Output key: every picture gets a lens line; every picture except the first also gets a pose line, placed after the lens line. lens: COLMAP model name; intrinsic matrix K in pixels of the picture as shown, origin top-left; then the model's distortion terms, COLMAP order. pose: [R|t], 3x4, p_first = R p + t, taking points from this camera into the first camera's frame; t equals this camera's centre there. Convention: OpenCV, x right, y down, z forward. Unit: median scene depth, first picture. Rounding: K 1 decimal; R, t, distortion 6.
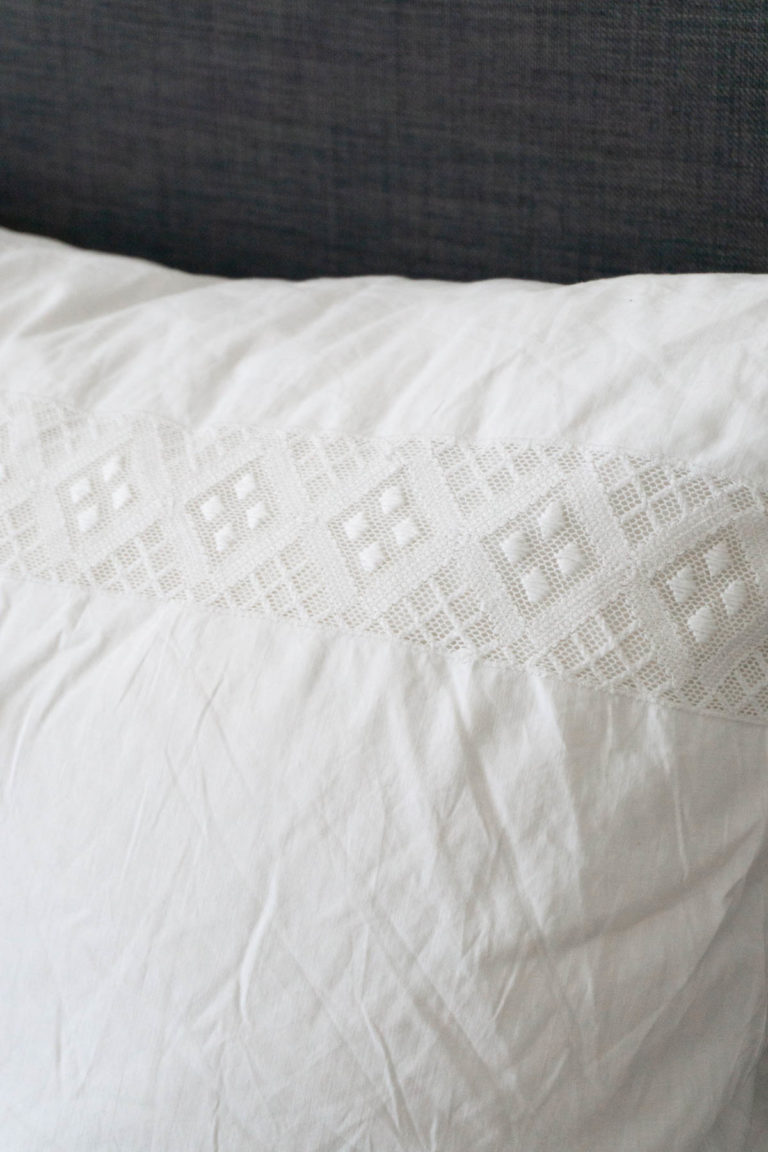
lens RADIAL K [[2459.0, 0, 384.1], [0, 2459.0, 576.5], [0, 0, 1]] dist [0.097762, 0.000000]
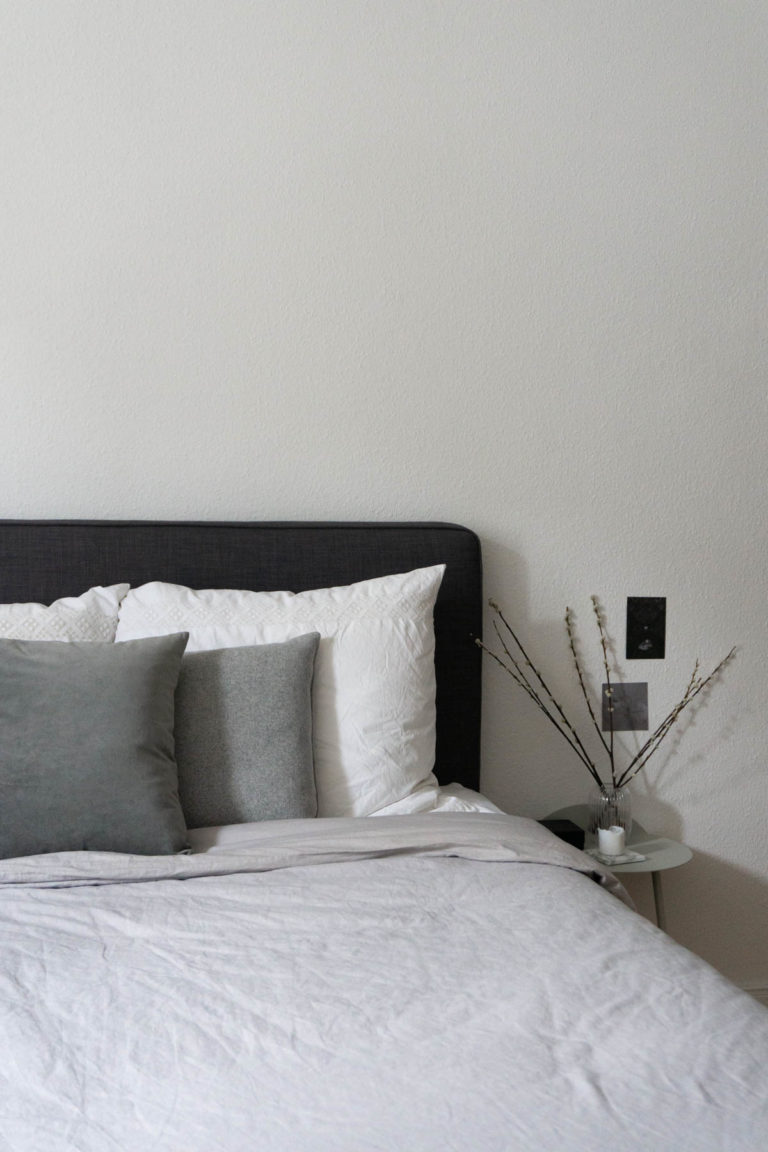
lens RADIAL K [[1256.6, 0, 382.9], [0, 1256.6, 573.5], [0, 0, 1]] dist [0.009917, 0.000000]
pose [[0.759038, -0.023066, 0.650638, -2.308826], [0.253007, 0.931272, -0.262145, 0.828995], [-0.599874, 0.363594, 0.712707, -1.542393]]
